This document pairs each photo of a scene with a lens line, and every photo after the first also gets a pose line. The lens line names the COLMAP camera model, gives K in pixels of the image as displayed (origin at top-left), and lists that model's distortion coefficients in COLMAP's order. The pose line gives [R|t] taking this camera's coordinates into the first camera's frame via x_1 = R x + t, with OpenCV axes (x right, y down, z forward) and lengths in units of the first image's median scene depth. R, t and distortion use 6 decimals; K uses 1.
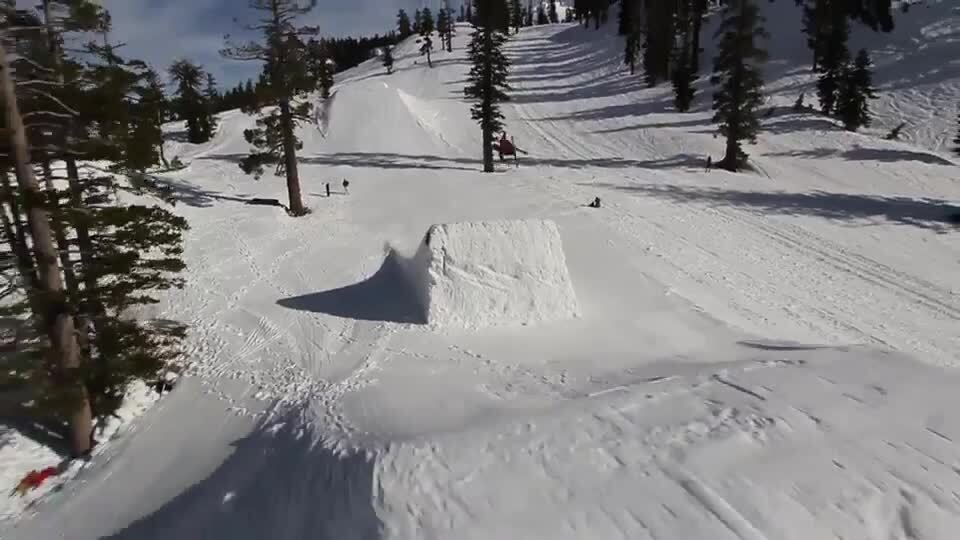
lens RADIAL K [[498.8, 0, 480.0], [0, 498.8, 270.0], [0, 0, 1]] dist [-0.001225, 0.001663]
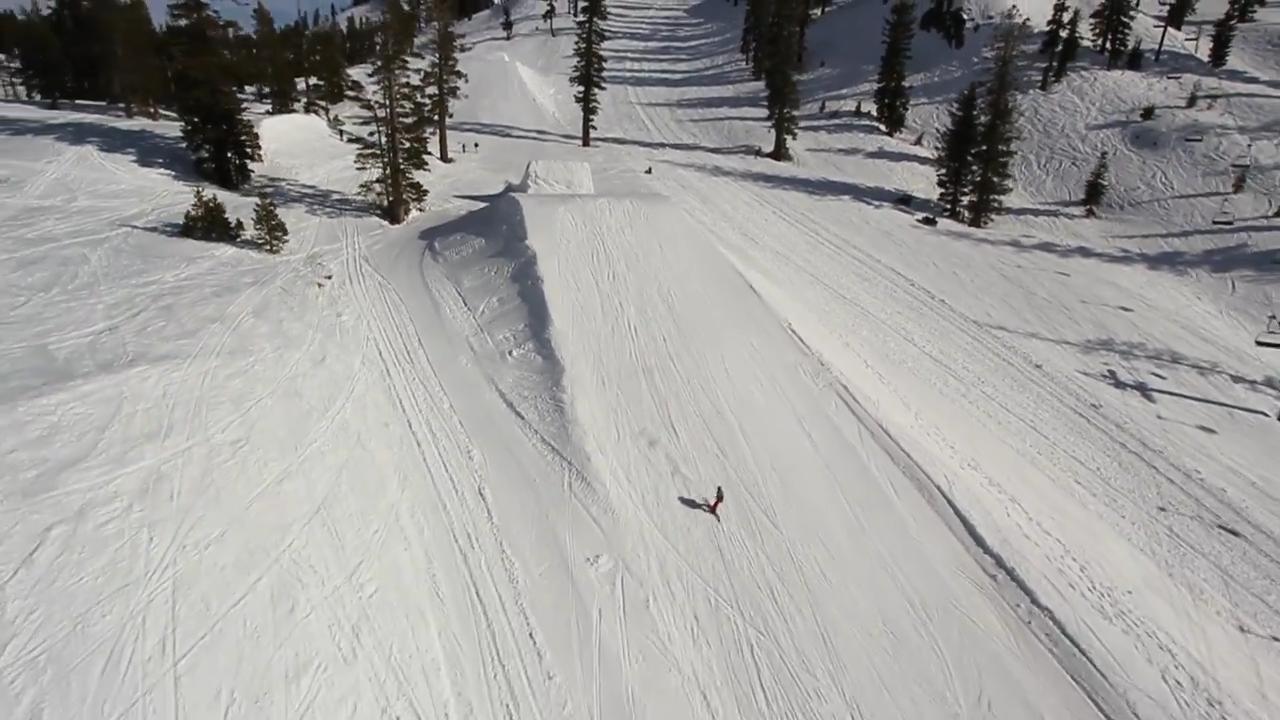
lens RADIAL K [[665.1, 0, 640.0], [0, 665.1, 360.0], [0, 0, 1]] dist [-0.001225, 0.001663]
pose [[0.997156, 0.061810, 0.043117, 0.101942], [-0.065601, 0.993512, 0.092895, 0.156365], [-0.037095, -0.095460, 0.994742, -0.654452]]
